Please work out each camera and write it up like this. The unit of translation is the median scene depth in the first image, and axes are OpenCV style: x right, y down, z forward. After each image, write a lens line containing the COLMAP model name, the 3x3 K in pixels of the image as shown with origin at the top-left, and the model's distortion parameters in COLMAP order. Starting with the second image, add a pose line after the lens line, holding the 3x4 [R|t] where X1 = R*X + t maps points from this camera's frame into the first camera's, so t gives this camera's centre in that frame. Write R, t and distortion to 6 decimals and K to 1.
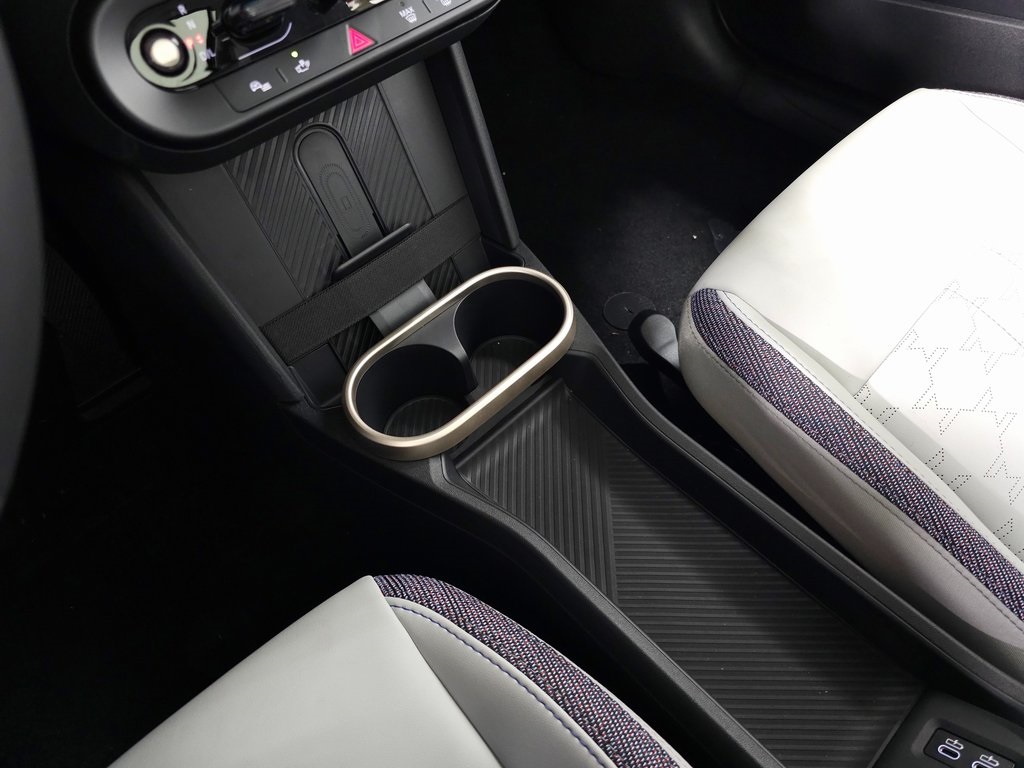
lens RADIAL K [[706.0, 0, 520.9], [0, 706.0, 373.9], [0, 0, 1]] dist [0.060682, -0.065352]
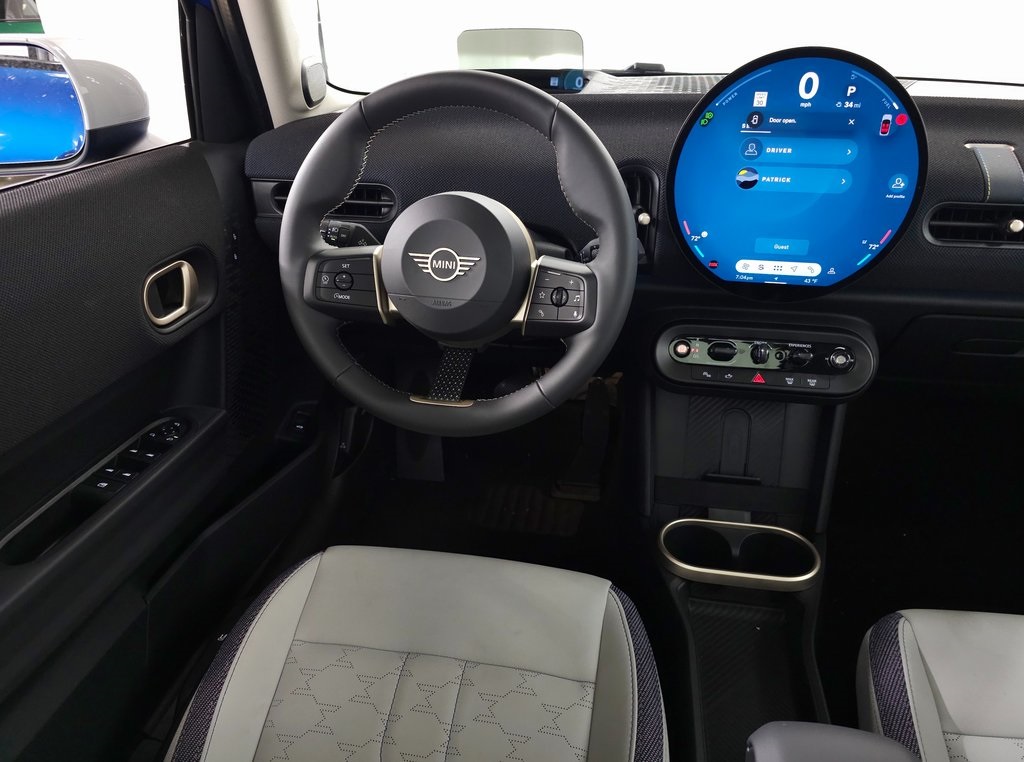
lens RADIAL K [[706.0, 0, 505.2], [0, 706.0, 379.6], [0, 0, 1]] dist [0.060682, -0.065352]
pose [[0.591103, 0.415597, -0.691286, 0.595796], [-0.656300, 0.746039, -0.112674, 0.219066], [0.468900, 0.520293, 0.713742, -0.681973]]
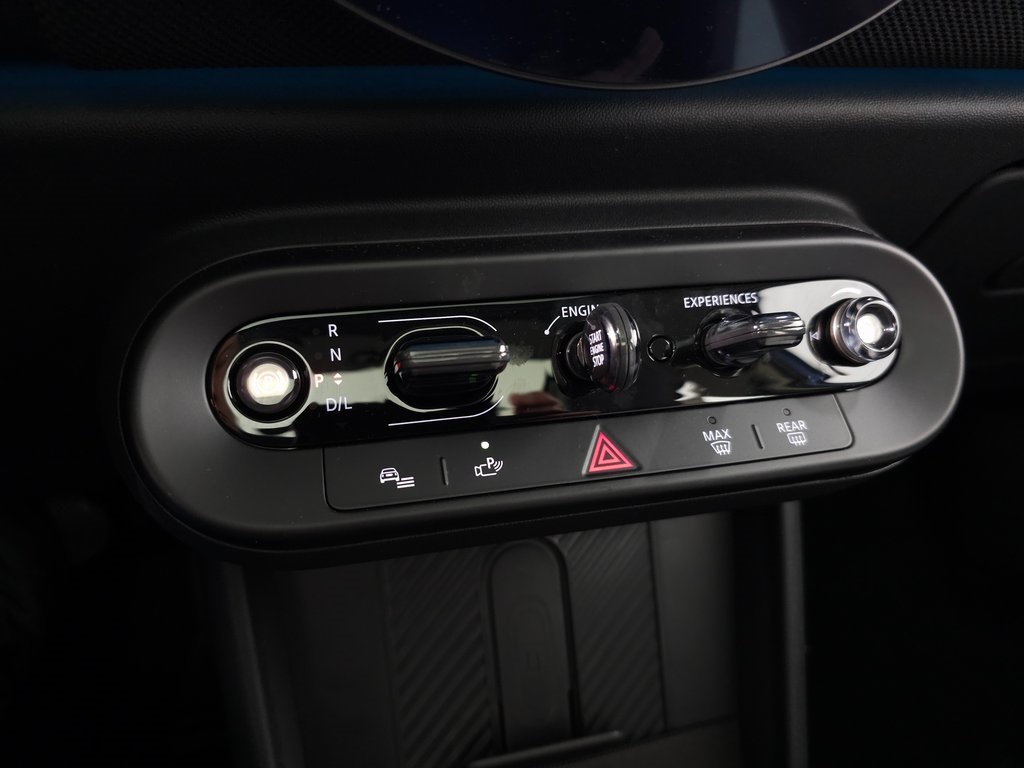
lens RADIAL K [[706.0, 0, 516.1], [0, 706.0, 380.3], [0, 0, 1]] dist [0.060682, -0.065352]
pose [[0.863019, 0.247982, -0.440118, -0.047065], [-0.429704, 0.818444, -0.381451, -0.196249], [0.265619, 0.518319, 0.812891, 0.363875]]
